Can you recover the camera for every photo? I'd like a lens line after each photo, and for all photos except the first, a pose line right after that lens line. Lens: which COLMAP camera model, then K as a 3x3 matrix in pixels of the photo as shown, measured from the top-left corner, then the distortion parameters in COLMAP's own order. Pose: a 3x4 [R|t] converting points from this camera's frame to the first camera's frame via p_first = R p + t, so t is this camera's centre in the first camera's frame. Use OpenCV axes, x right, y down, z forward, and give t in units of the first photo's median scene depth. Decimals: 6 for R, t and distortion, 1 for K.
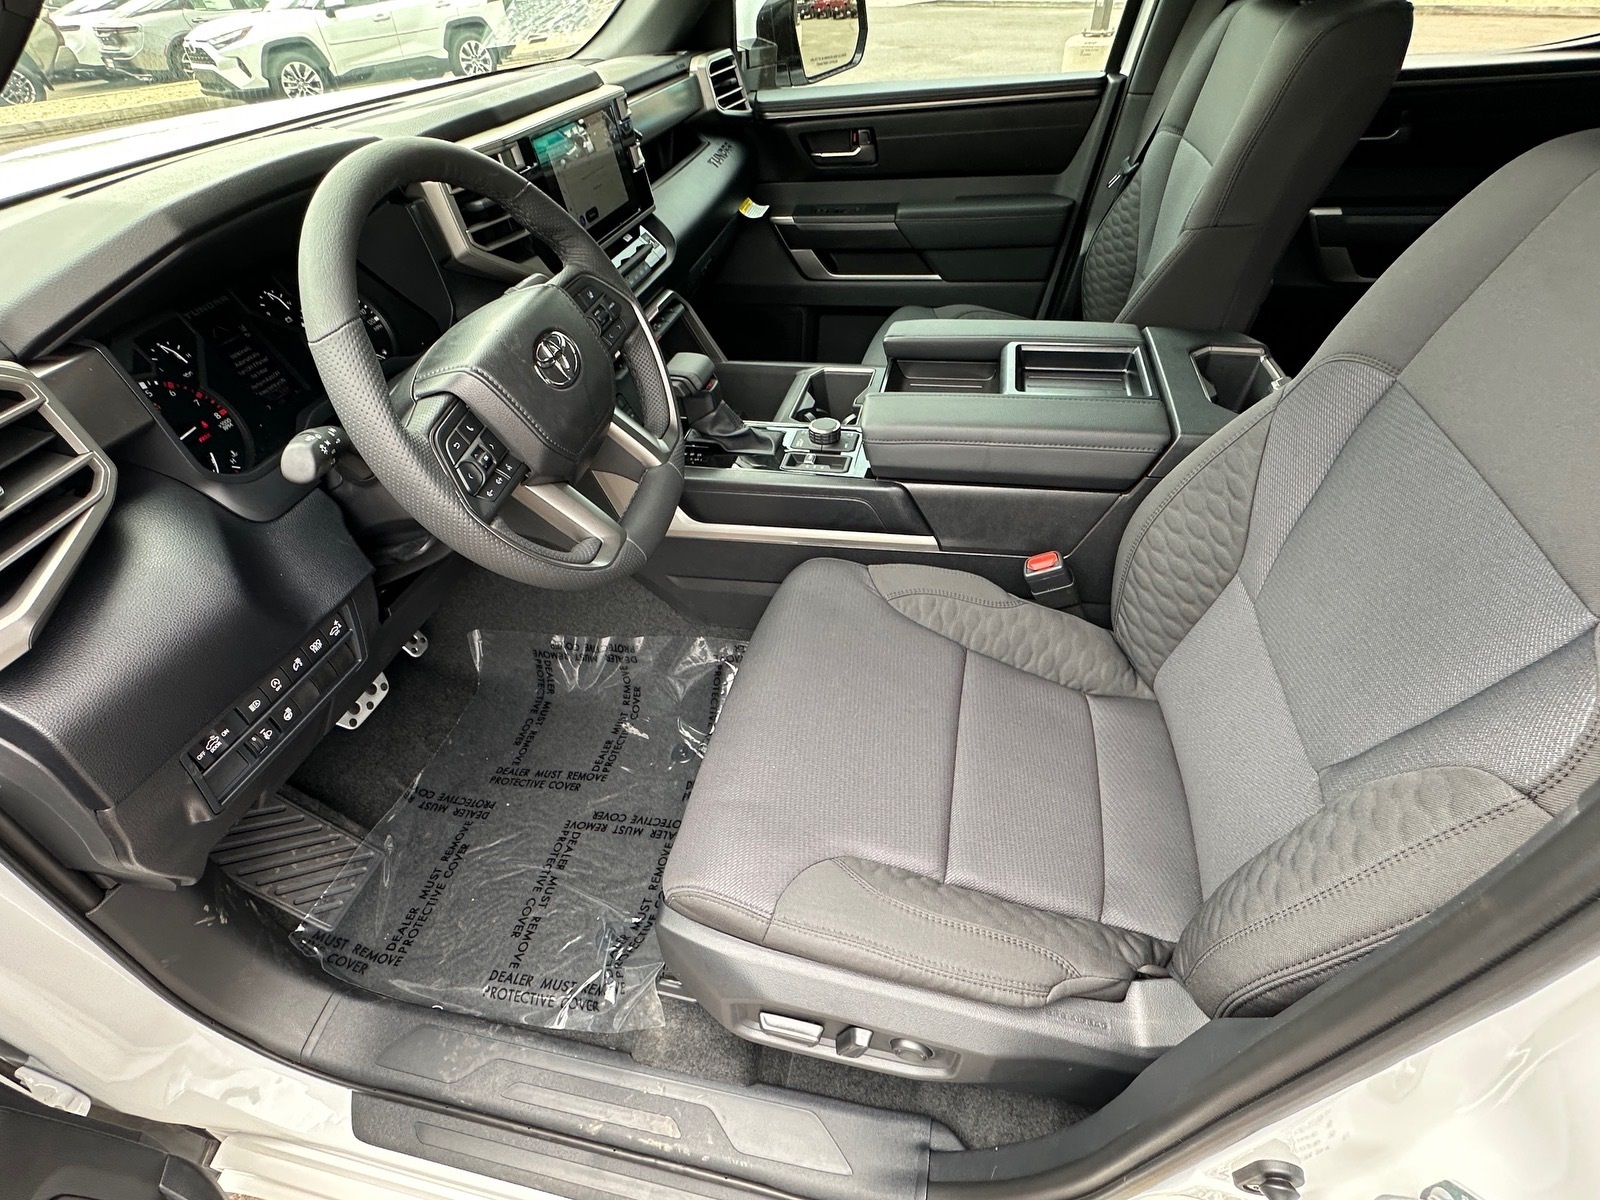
lens RADIAL K [[775.8, 0, 791.3], [0, 775.8, 599.5], [0, 0, 1]] dist [-0.006805, 0.002628]
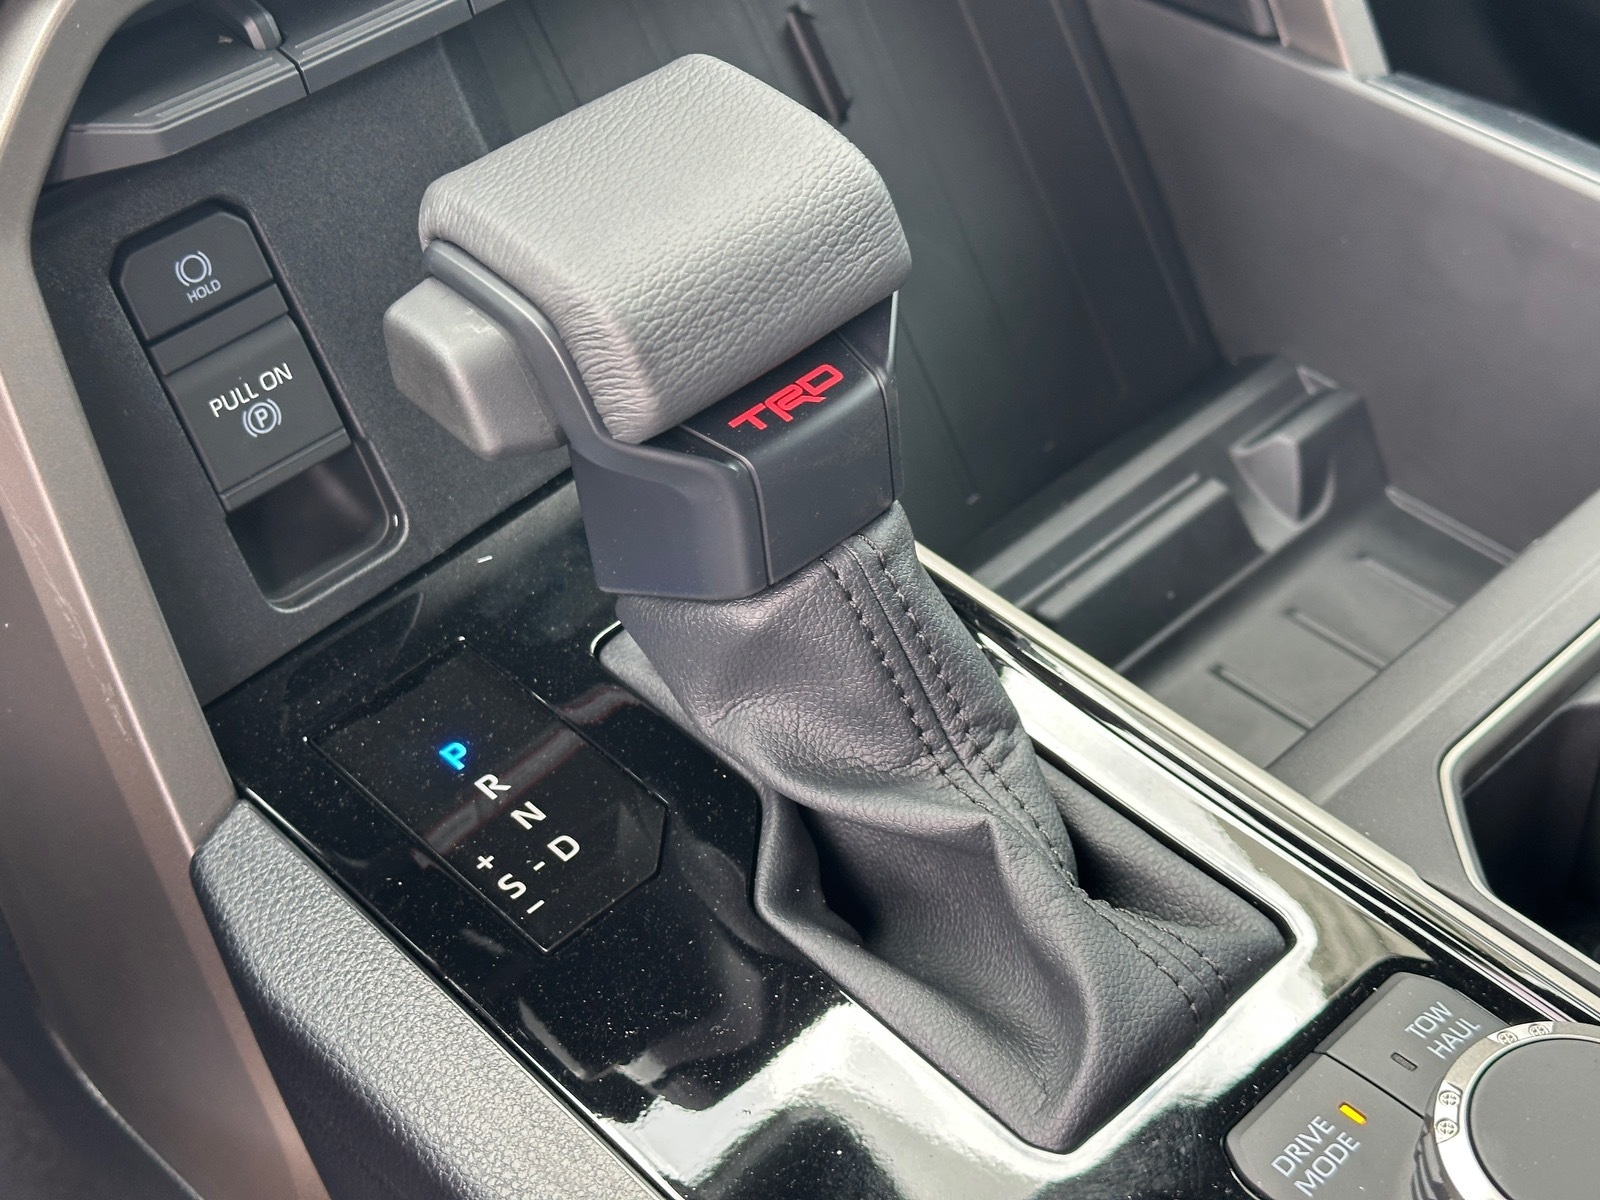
lens RADIAL K [[2282.1, 0, 800.0], [0, 2282.1, 600.0], [0, 0, 1]] dist [0.110357, 0.004955]
pose [[0.833847, 0.409075, -0.370616, 0.045183], [-0.375741, 0.912490, 0.161802, -0.324064], [0.404373, 0.004337, 0.914584, 0.708307]]
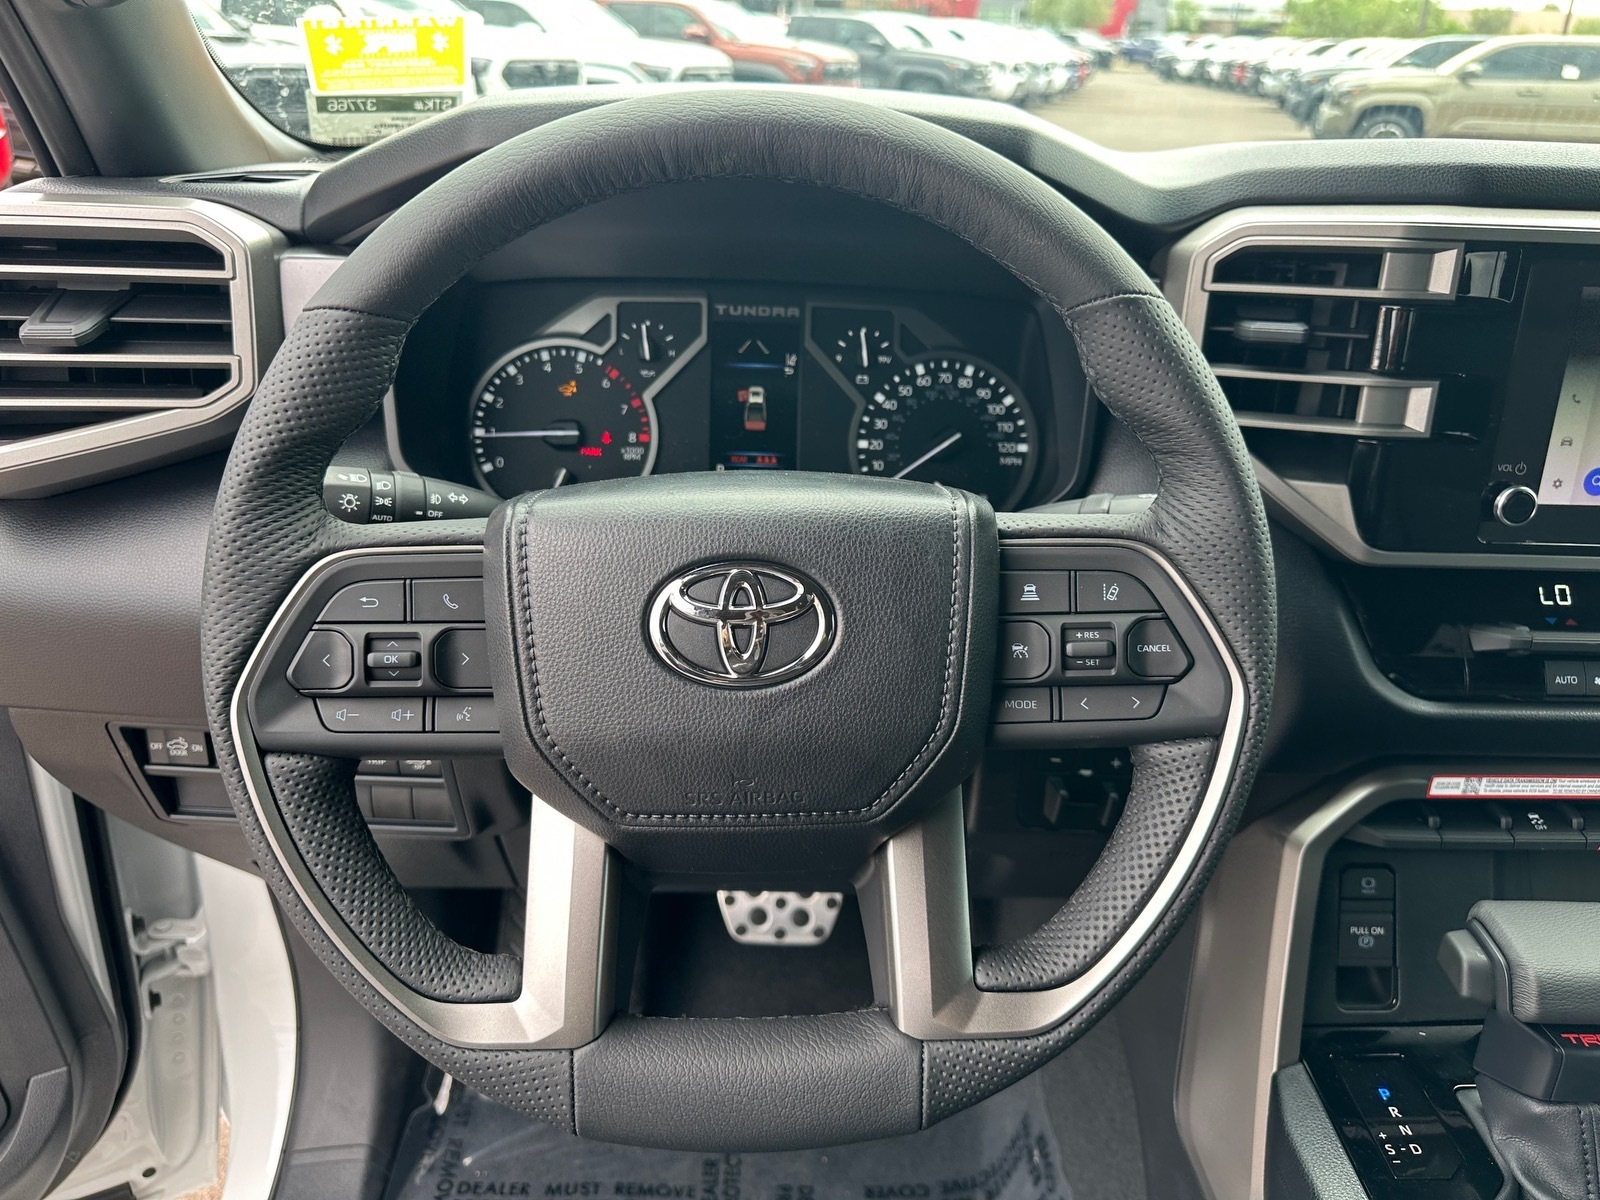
lens RADIAL K [[1170.0, 0, 800.3], [0, 1170.0, 612.9], [0, 0, 1]] dist [0.098141, -0.114199]
pose [[0.230864, 0.486421, -0.842672, 0.154098], [-0.662274, 0.713038, 0.230151, -0.315898], [0.712808, 0.504946, 0.486759, 0.469938]]
